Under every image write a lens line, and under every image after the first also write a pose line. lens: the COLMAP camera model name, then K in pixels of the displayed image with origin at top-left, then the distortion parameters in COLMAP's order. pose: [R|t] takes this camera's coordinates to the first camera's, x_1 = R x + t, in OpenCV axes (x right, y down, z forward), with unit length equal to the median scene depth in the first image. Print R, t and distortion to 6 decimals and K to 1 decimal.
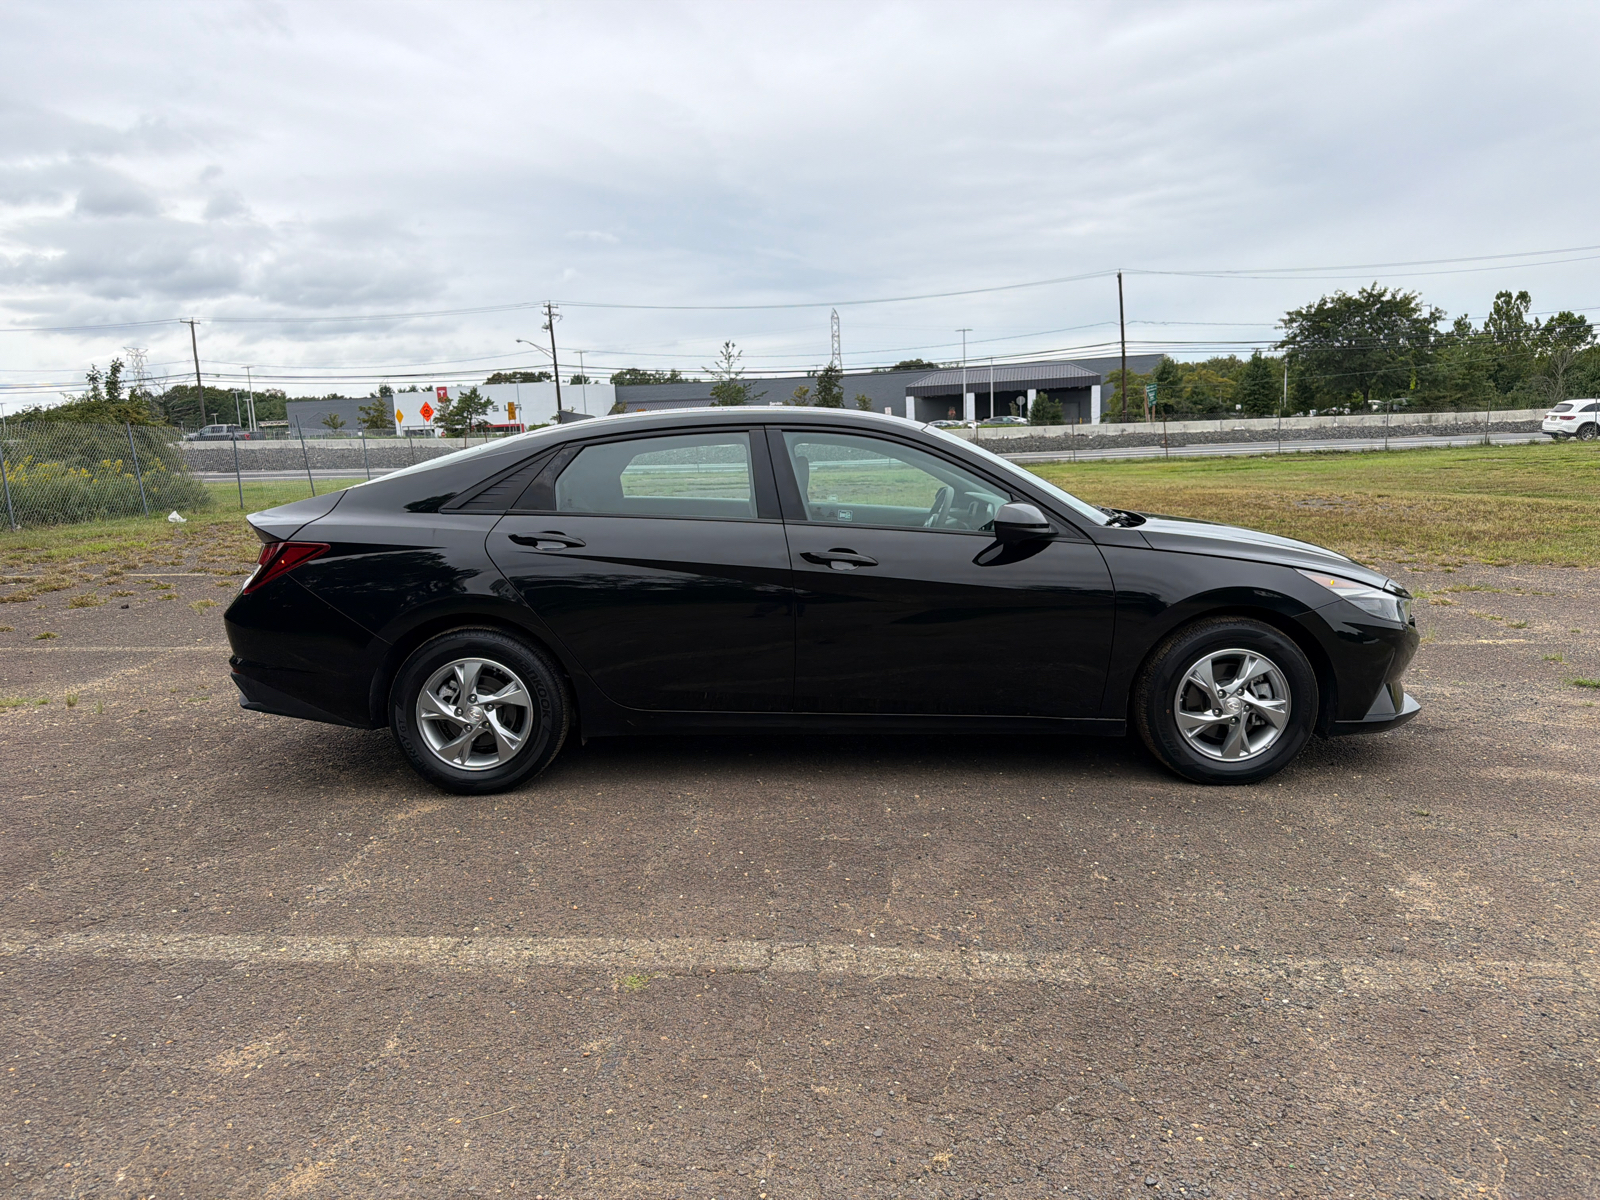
lens RADIAL K [[1289.0, 0, 834.8], [0, 1289.0, 599.9], [0, 0, 1]] dist [0.005401, 0.008058]
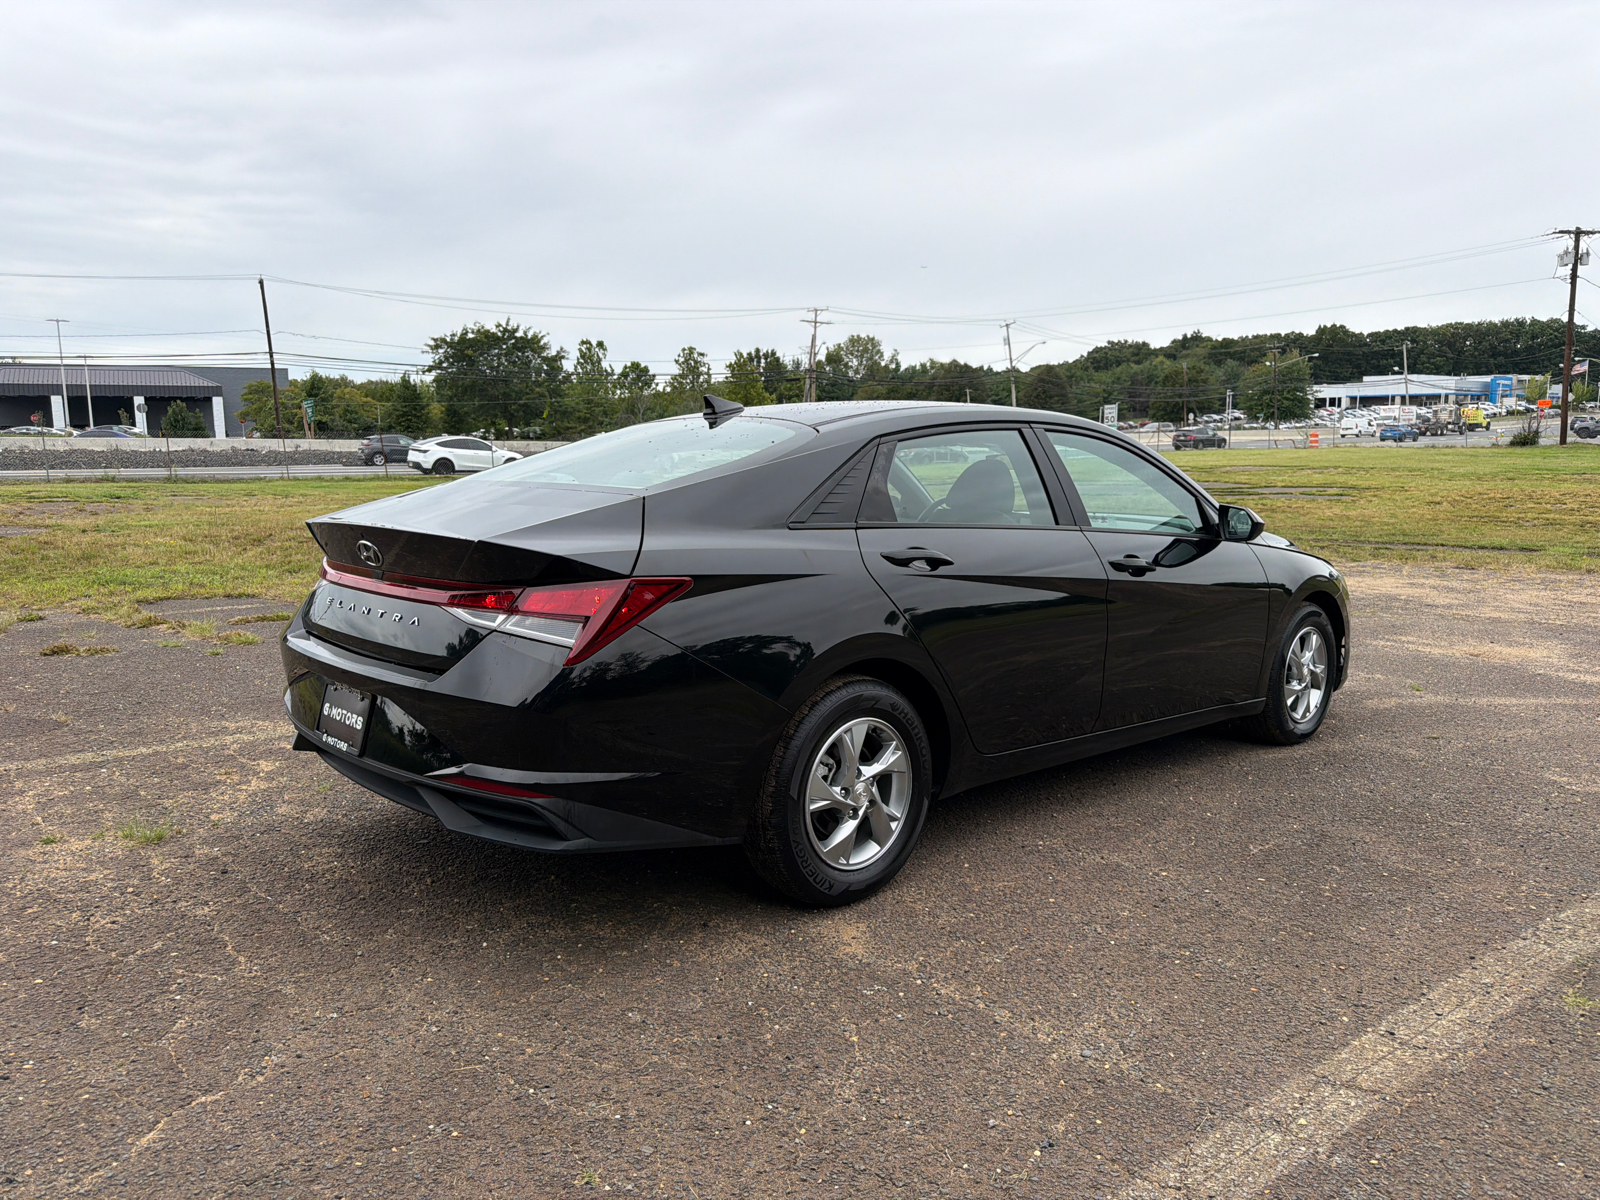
lens RADIAL K [[1244.8, 0, 757.8], [0, 1244.8, 605.6], [0, 0, 1]] dist [0.039599, -0.083497]
pose [[0.699004, -0.054049, 0.713072, -0.190740], [0.062256, 0.997953, 0.014614, -0.007957], [-0.712402, 0.034178, 0.700938, 0.122146]]
